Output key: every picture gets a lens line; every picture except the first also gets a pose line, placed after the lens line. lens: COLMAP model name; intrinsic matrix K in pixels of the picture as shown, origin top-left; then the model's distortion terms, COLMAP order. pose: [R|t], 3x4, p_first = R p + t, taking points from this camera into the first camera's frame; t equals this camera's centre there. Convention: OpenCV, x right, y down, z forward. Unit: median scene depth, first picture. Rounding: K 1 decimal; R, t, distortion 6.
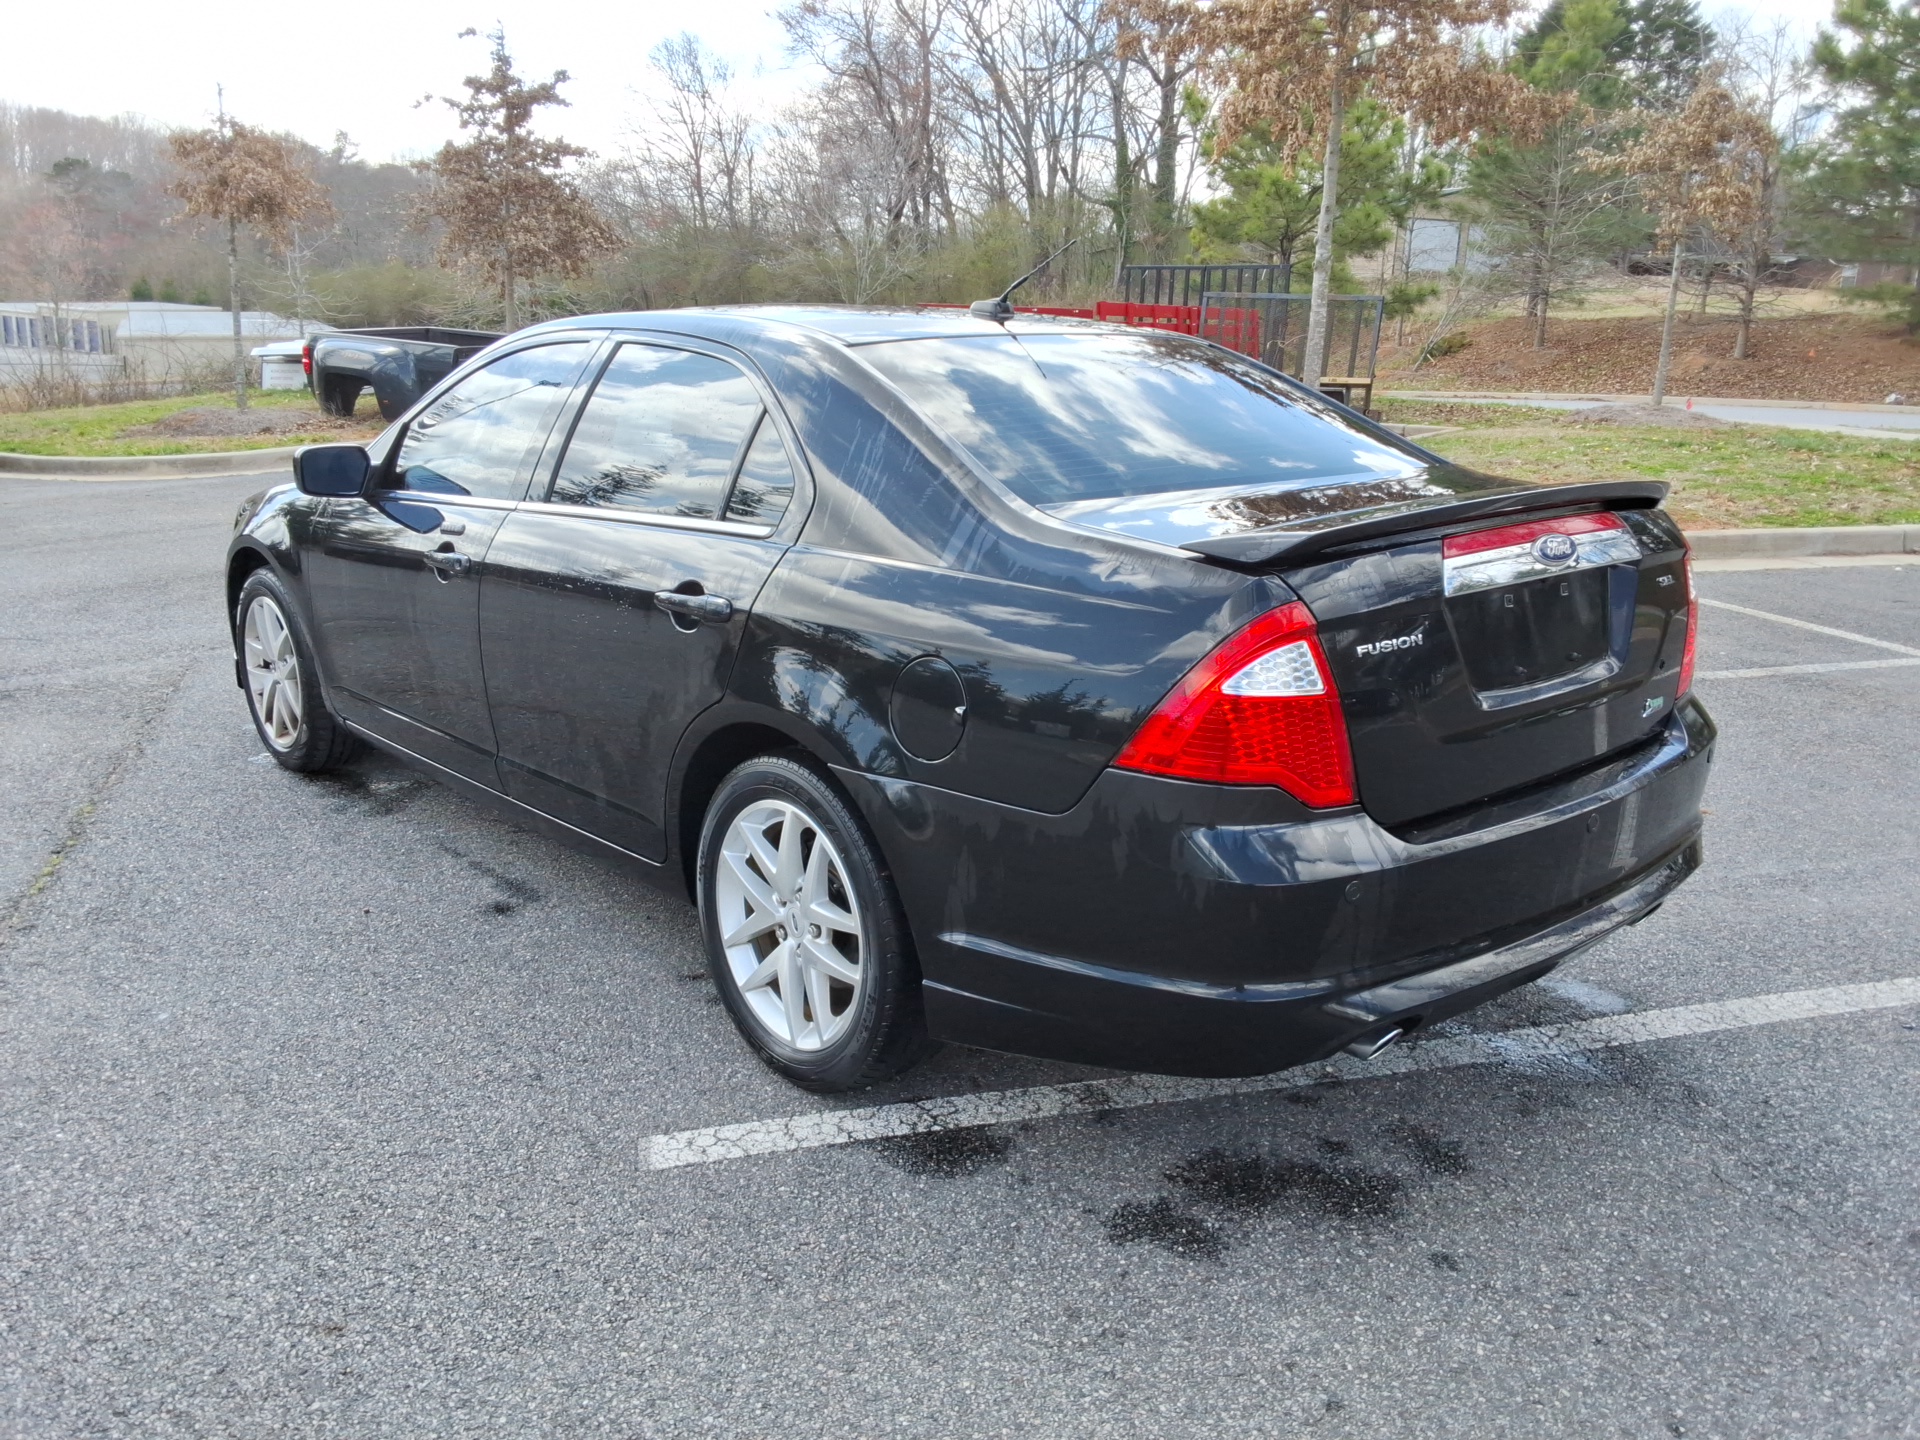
lens RADIAL K [[1553.4, 0, 967.6], [0, 1553.4, 720.6], [0, 0, 1]] dist [0.025621, -0.071003]
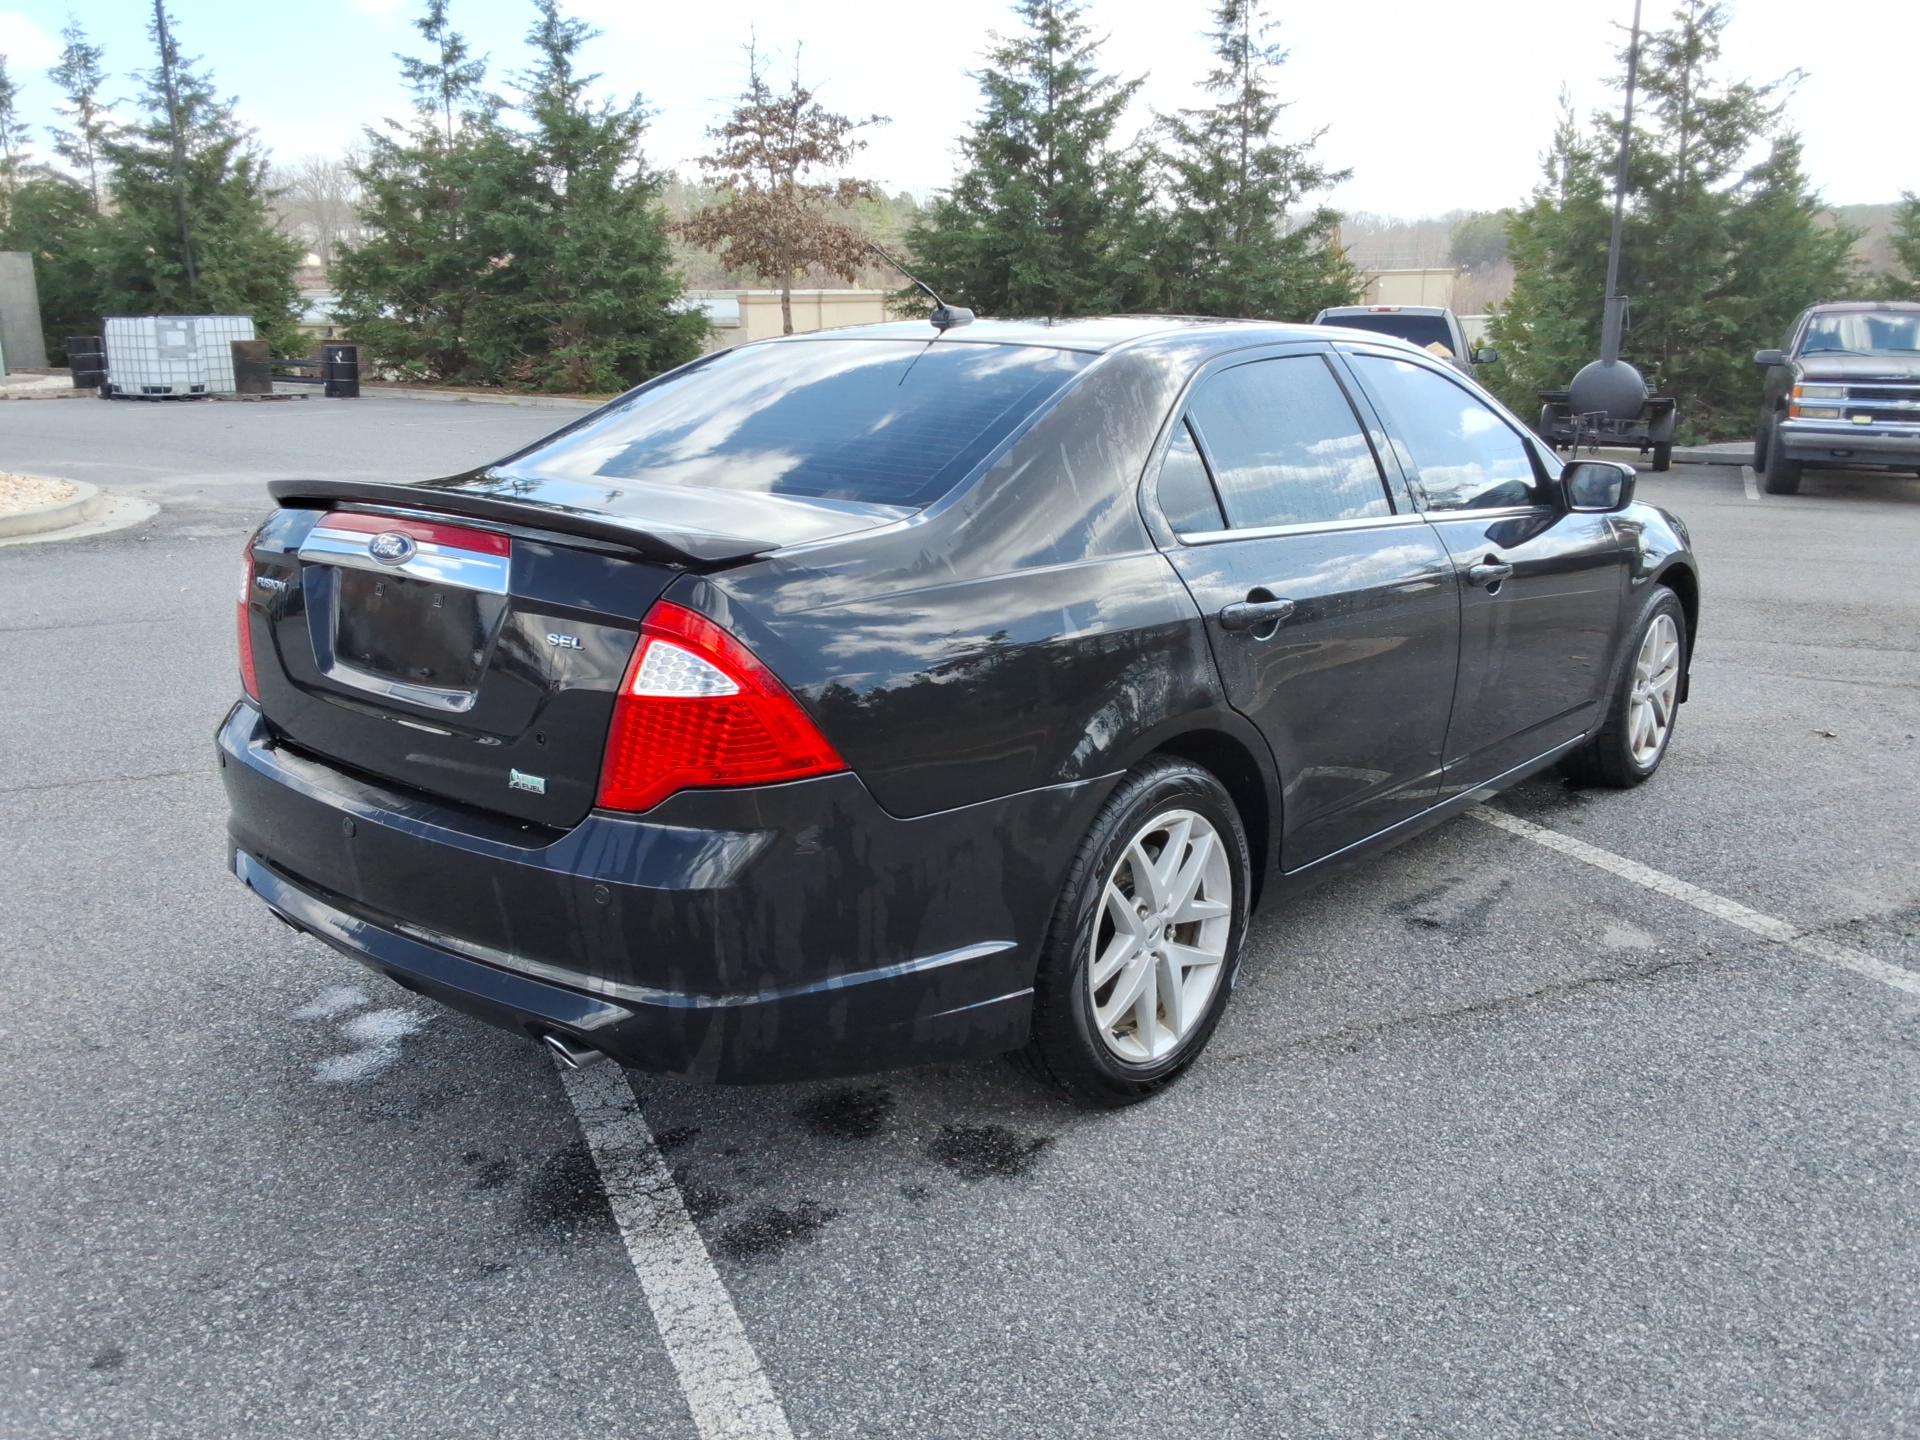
lens RADIAL K [[1553.4, 0, 971.8], [0, 1553.4, 720.5], [0, 0, 1]] dist [0.025621, -0.071003]
pose [[0.118553, 0.210861, -0.970300, 0.166680], [-0.231733, 0.956083, 0.179458, -0.031788], [0.965528, 0.203576, 0.162210, 0.144200]]
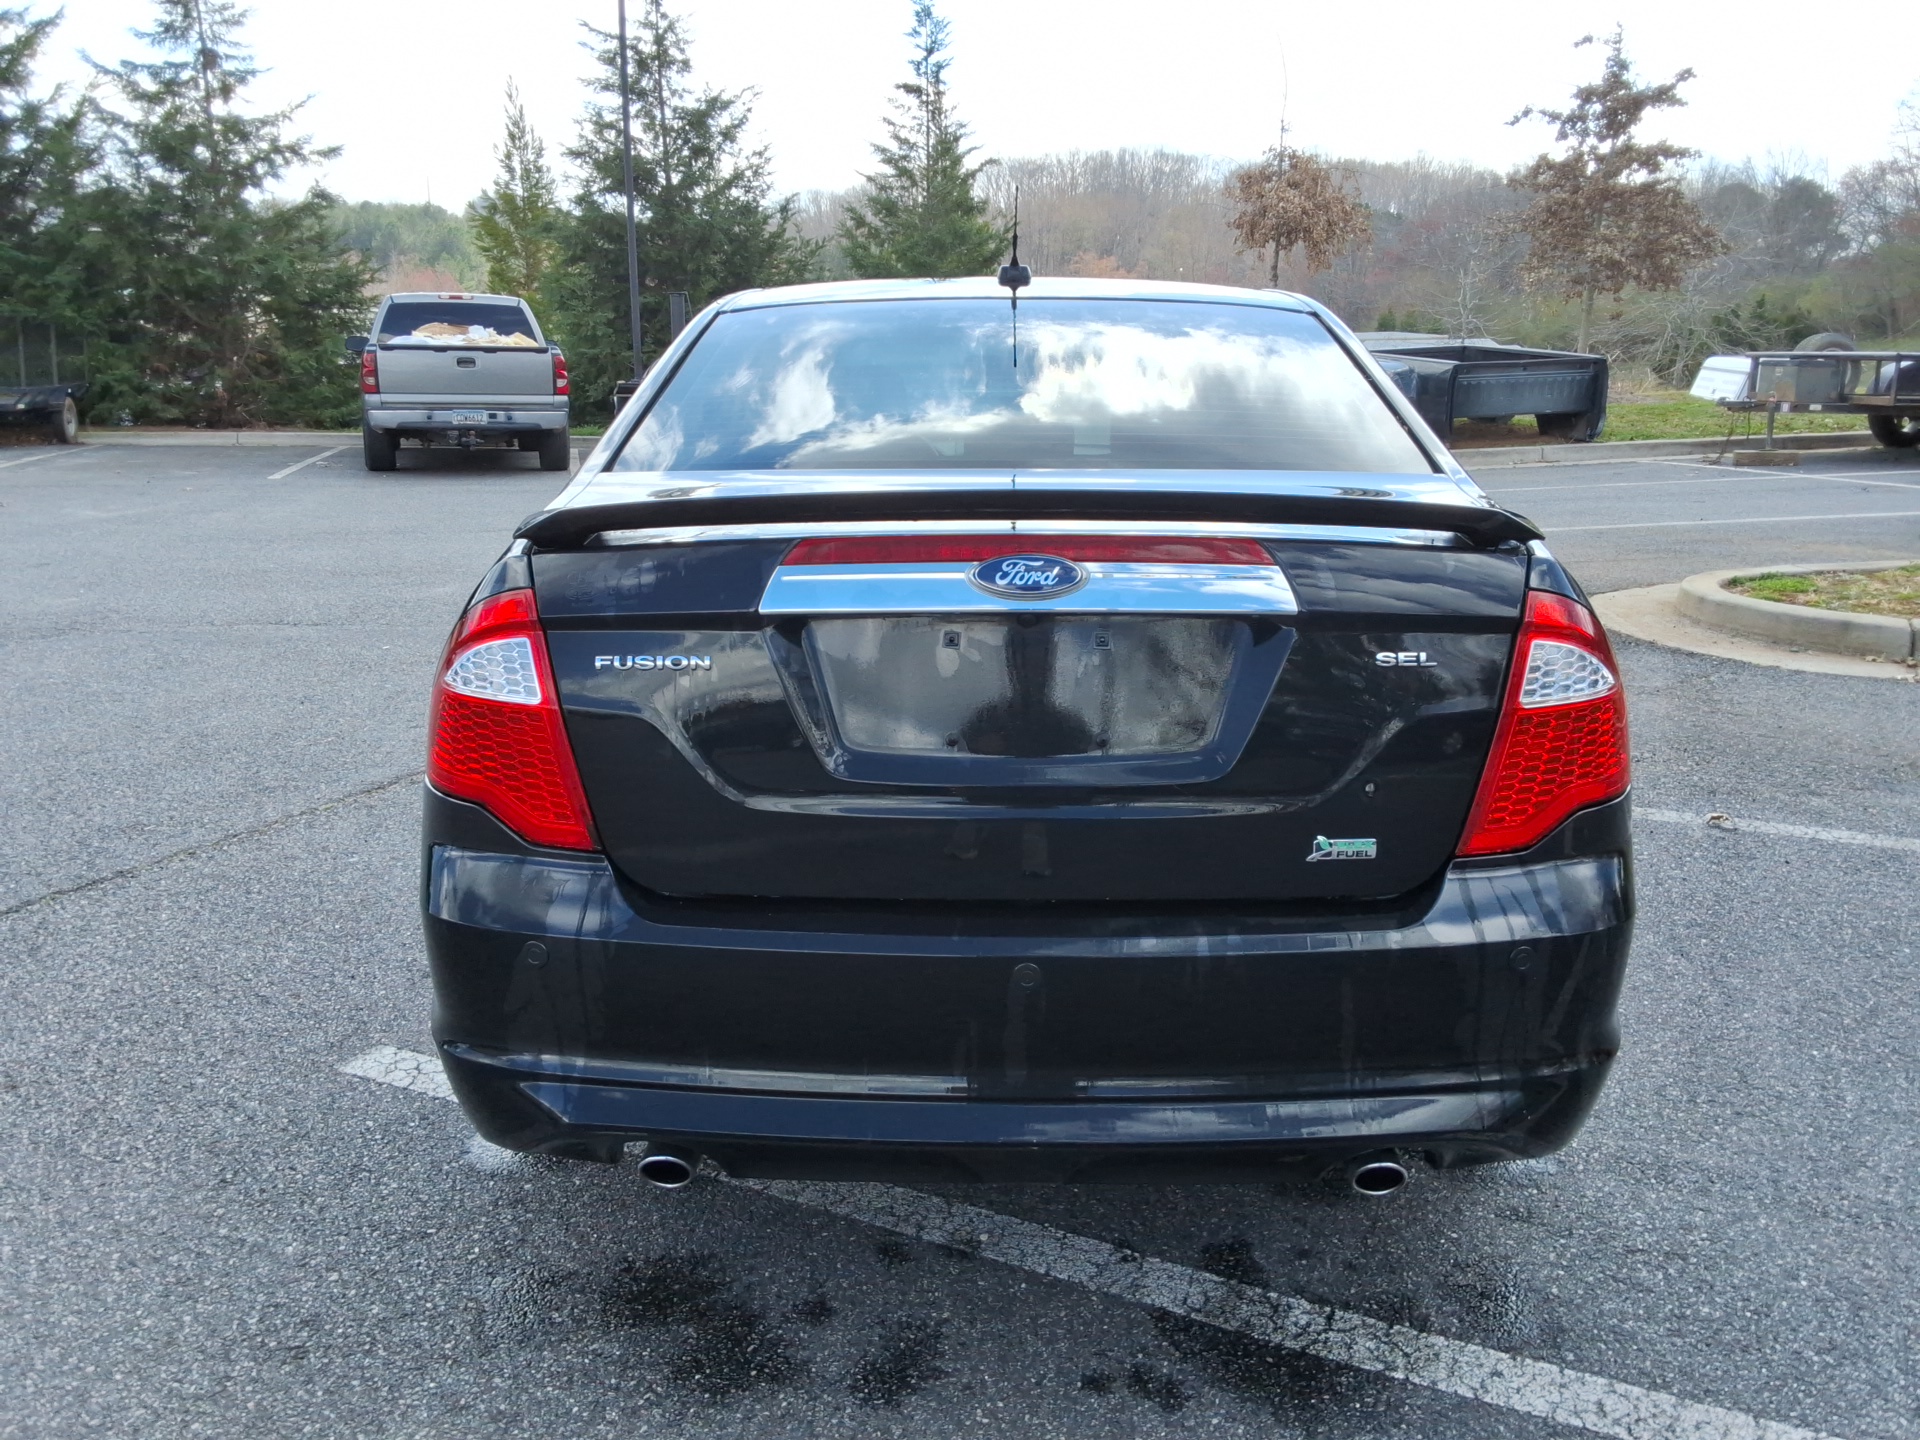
lens RADIAL K [[1553.4, 0, 961.6], [0, 1553.4, 718.7], [0, 0, 1]] dist [0.025621, -0.071003]
pose [[0.732644, 0.142584, -0.665509, 0.098386], [-0.153956, 0.987184, 0.042016, -0.008323], [0.662971, 0.071676, 0.745206, 0.056469]]
